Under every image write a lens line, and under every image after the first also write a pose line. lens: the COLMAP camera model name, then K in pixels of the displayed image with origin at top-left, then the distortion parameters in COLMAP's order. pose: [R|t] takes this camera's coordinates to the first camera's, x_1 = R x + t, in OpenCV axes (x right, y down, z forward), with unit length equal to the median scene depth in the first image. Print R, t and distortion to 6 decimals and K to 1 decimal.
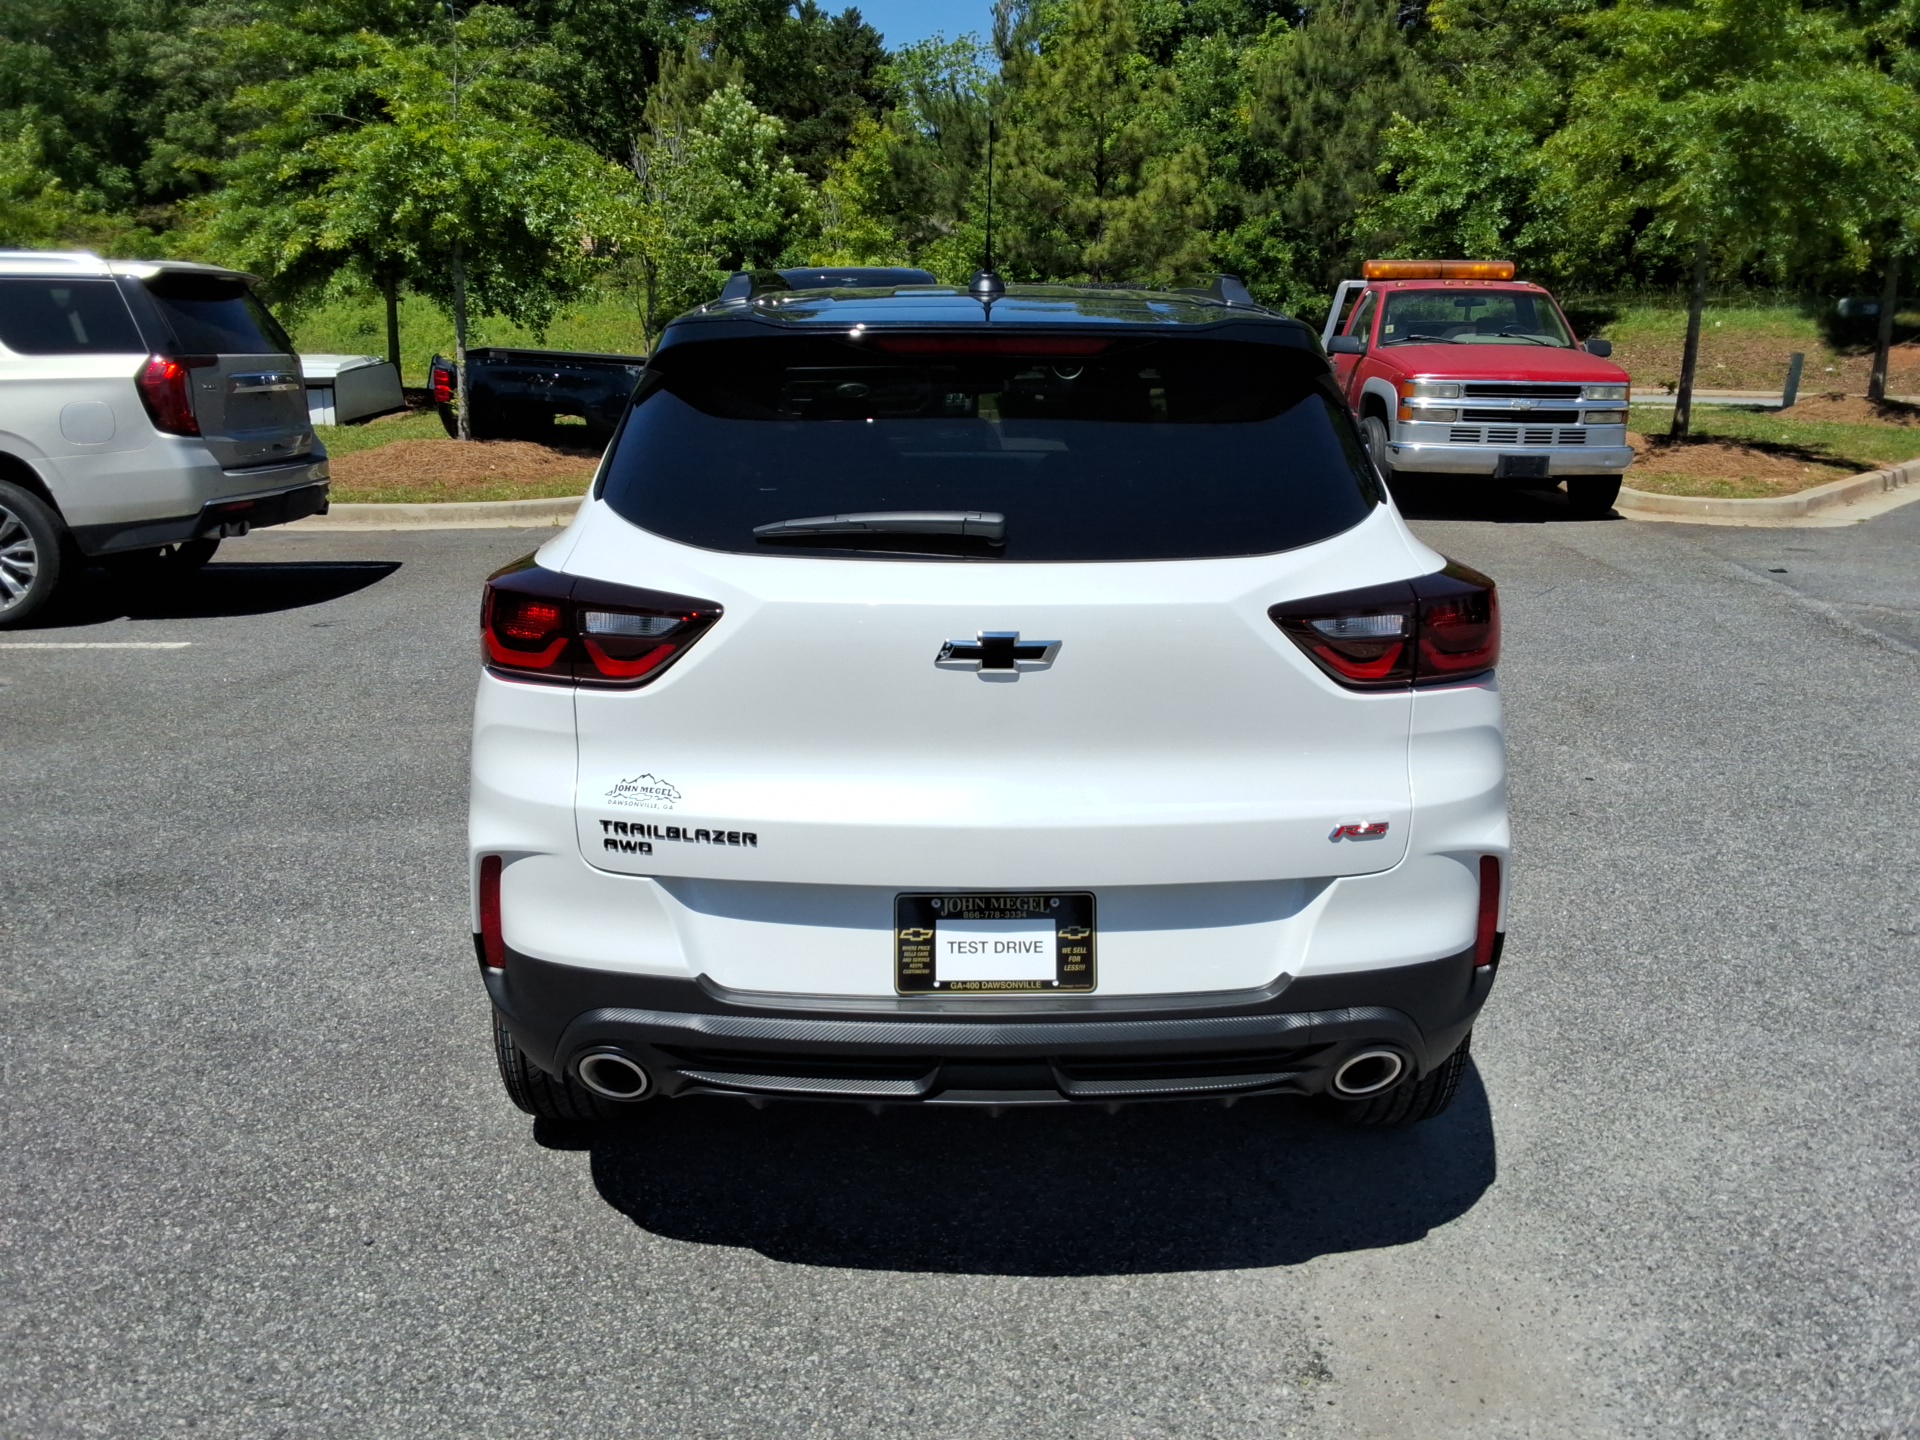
lens RADIAL K [[1536.8, 0, 980.3], [0, 1536.8, 708.8], [0, 0, 1]] dist [0.122567, -0.189326]
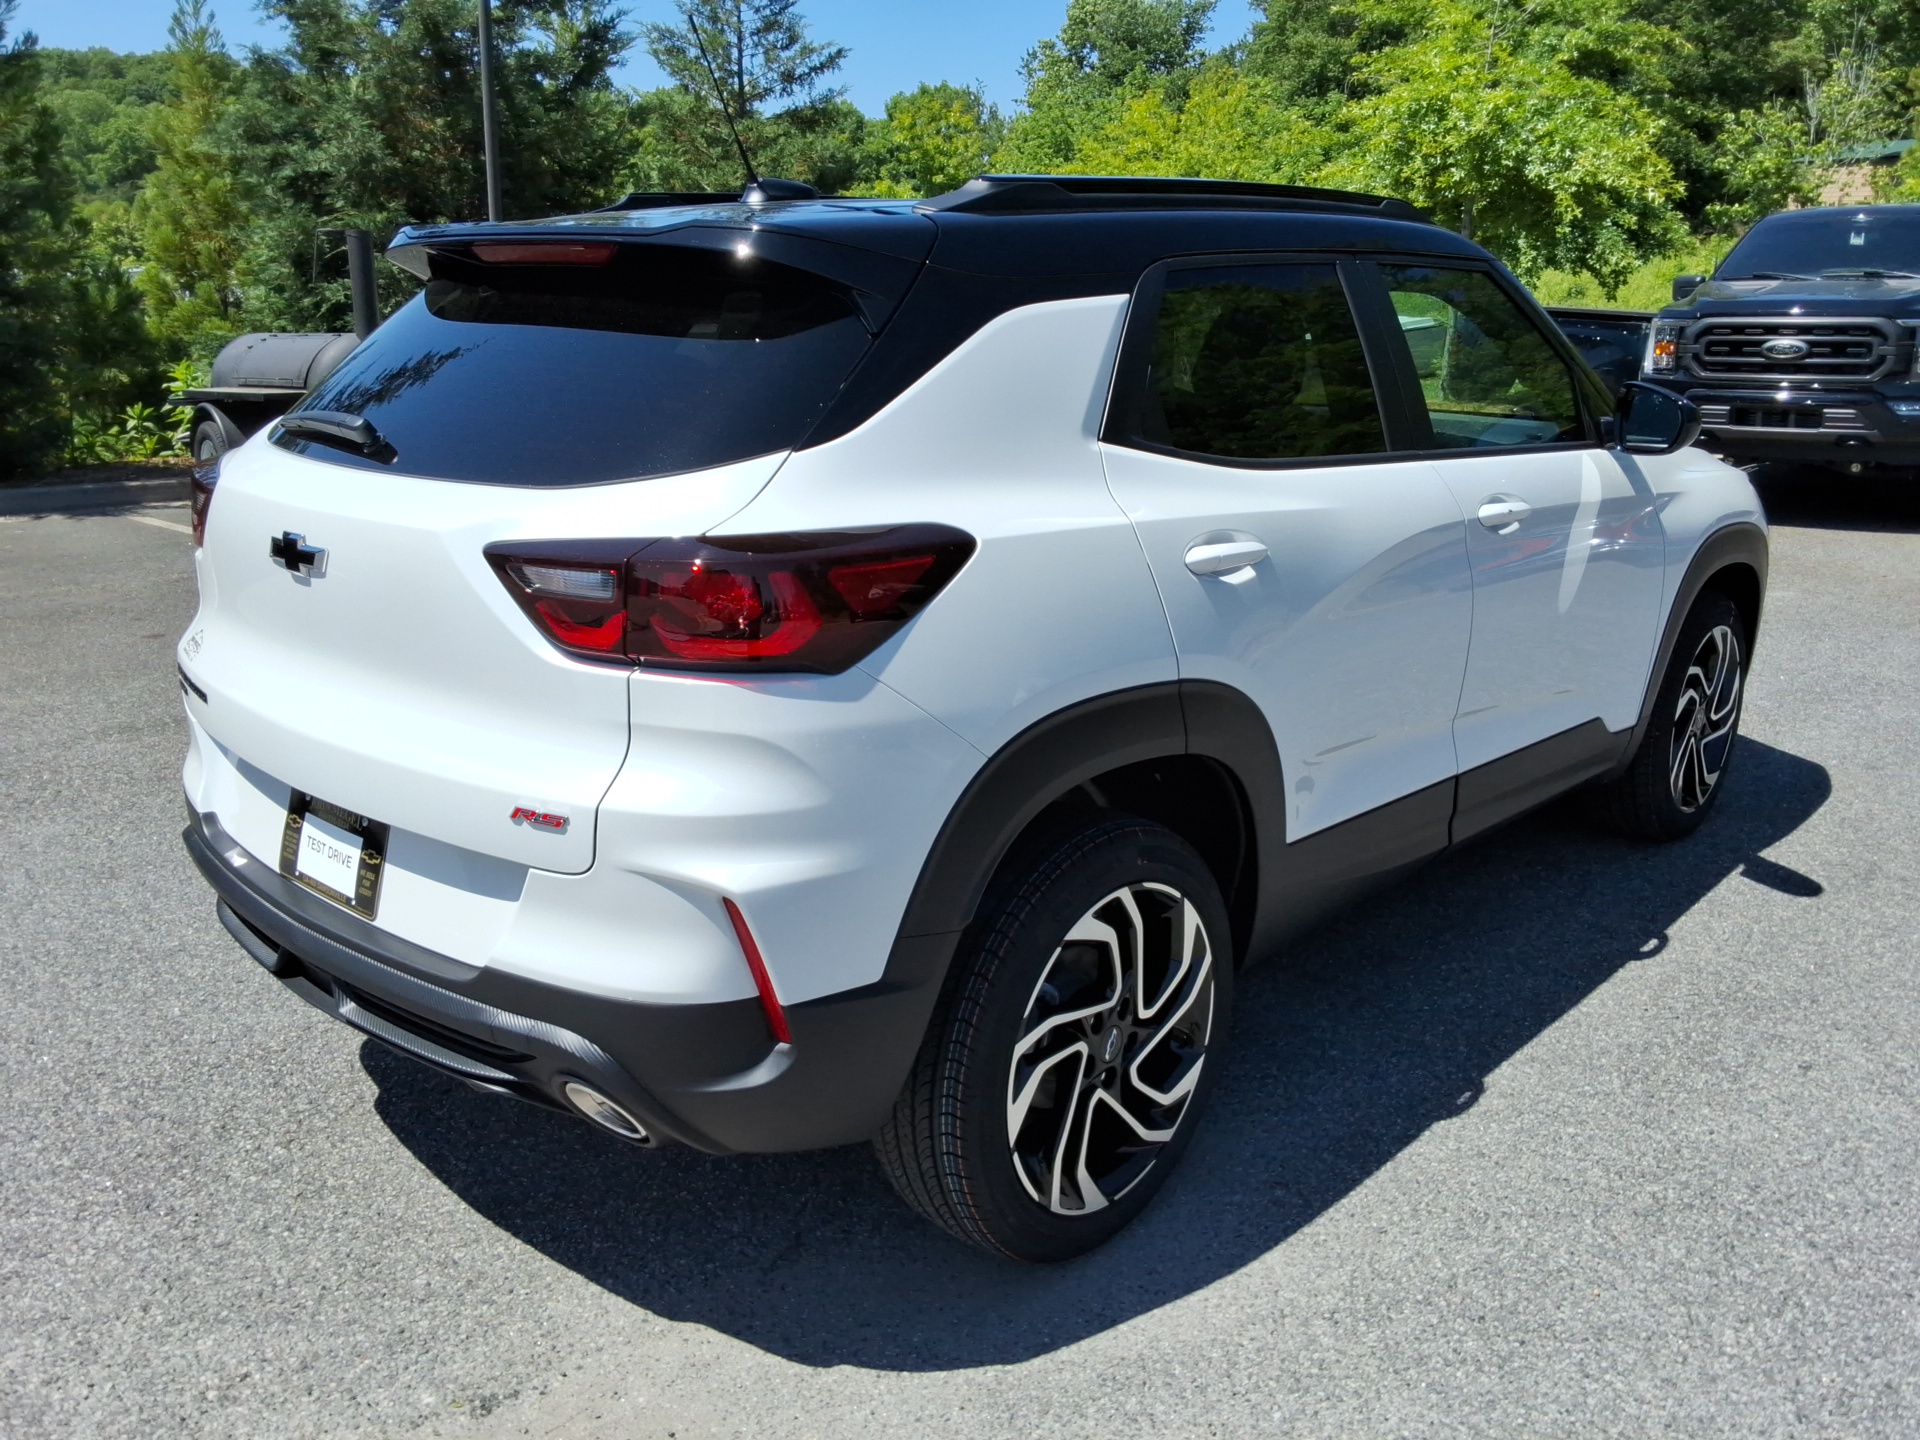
lens RADIAL K [[1536.8, 0, 980.3], [0, 1536.8, 708.8], [0, 0, 1]] dist [0.122567, -0.189326]
pose [[0.726945, 0.180216, -0.662626, 0.156769], [-0.166514, 0.982411, 0.084511, -0.014996], [0.666201, 0.048902, 0.744167, 0.083670]]
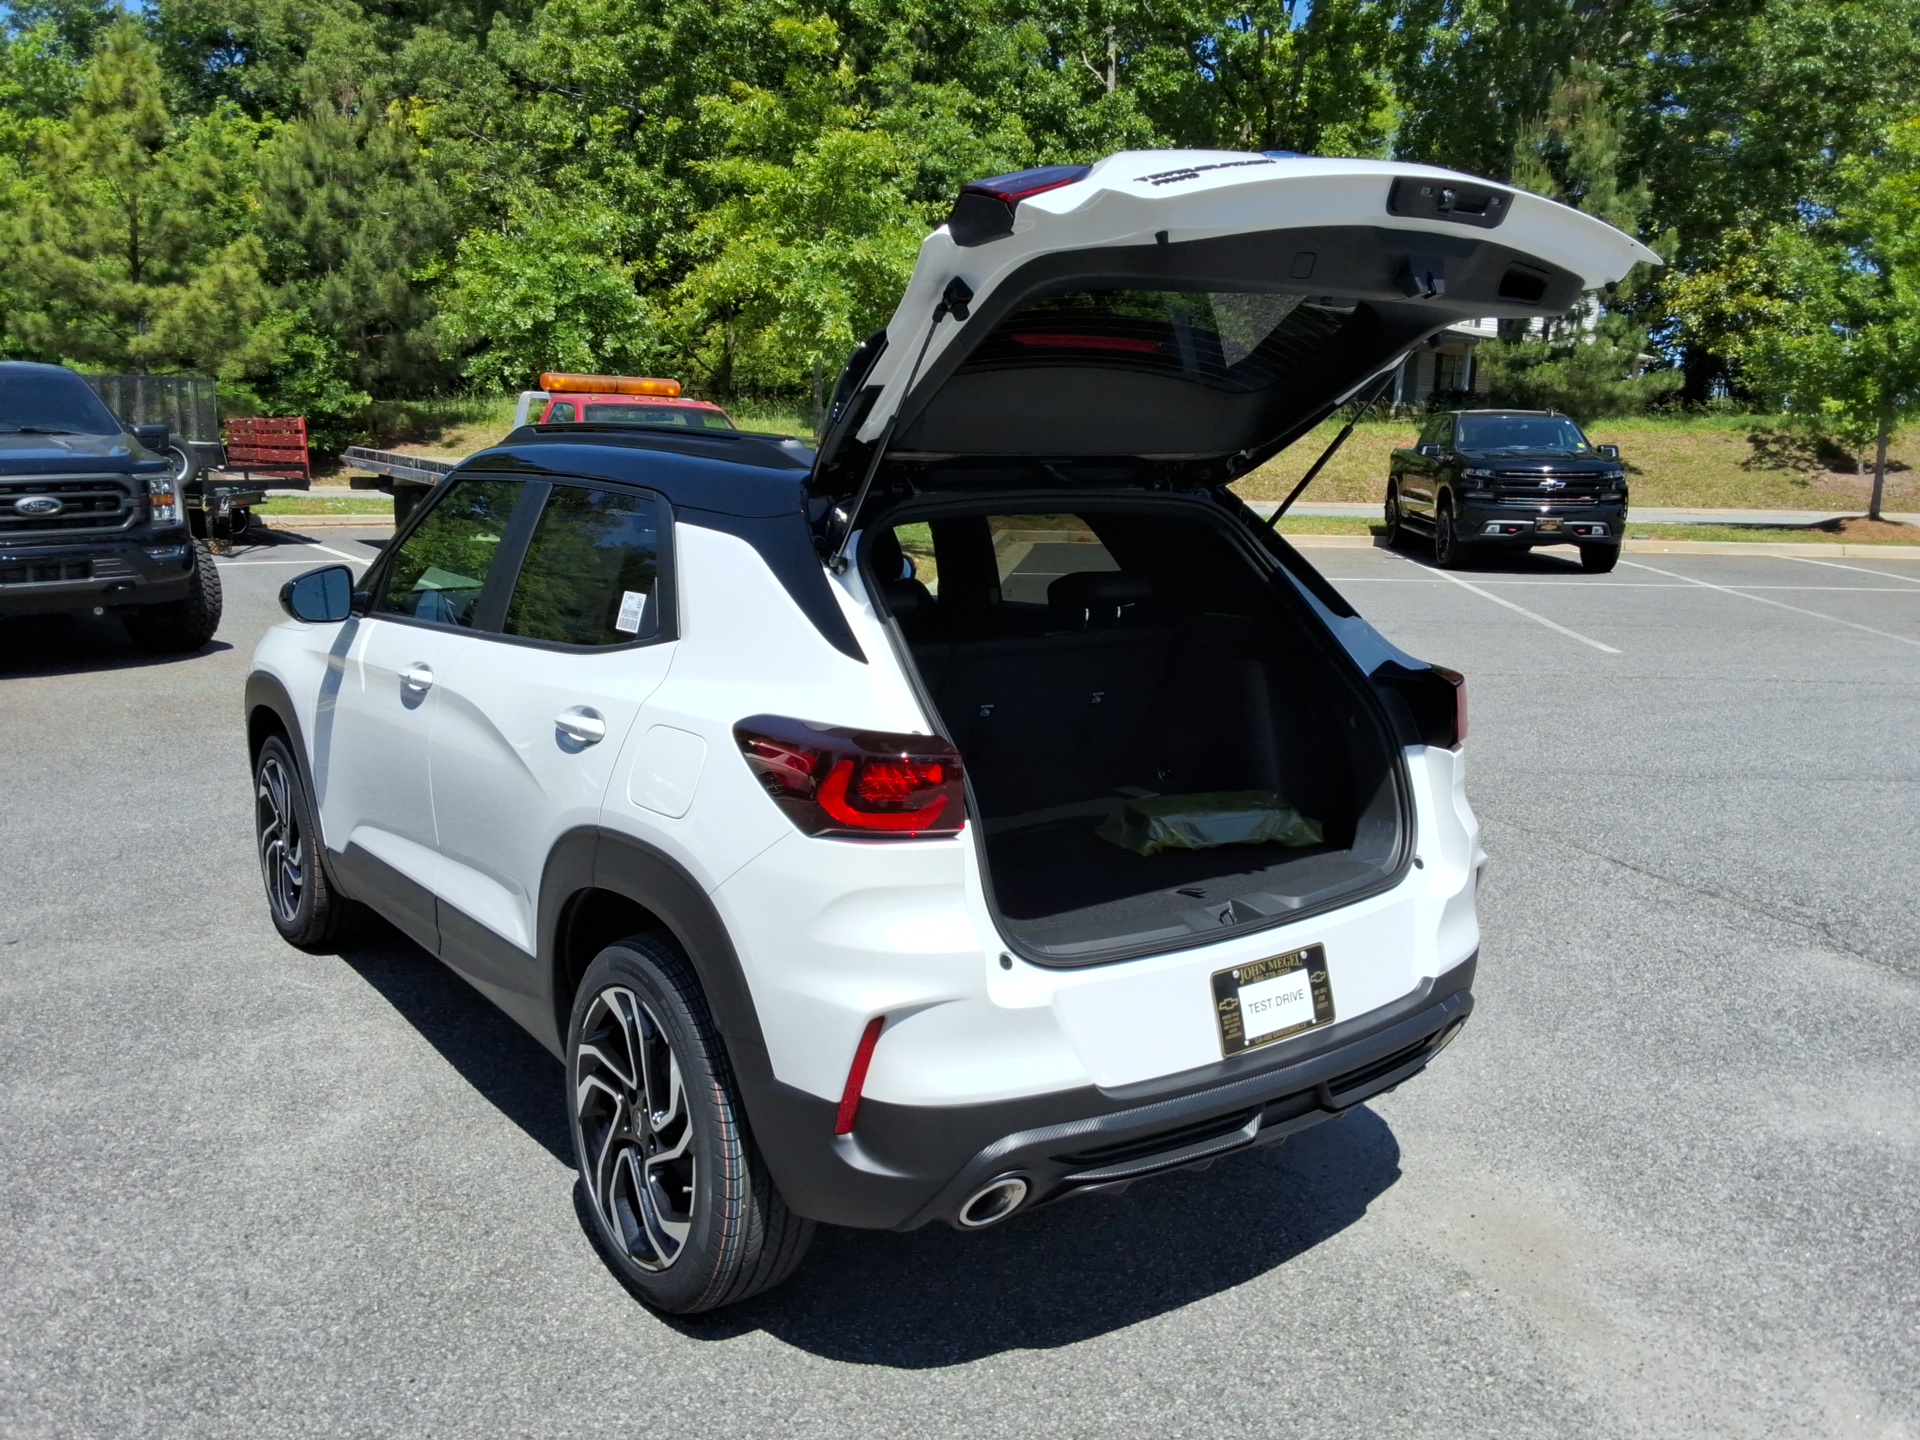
lens RADIAL K [[1536.8, 0, 980.3], [0, 1536.8, 708.8], [0, 0, 1]] dist [0.122567, -0.189326]
pose [[0.807968, -0.097907, 0.581035, -0.138338], [0.132026, 0.991107, -0.016585, -0.013422], [-0.574244, 0.090112, 0.813710, 0.019951]]
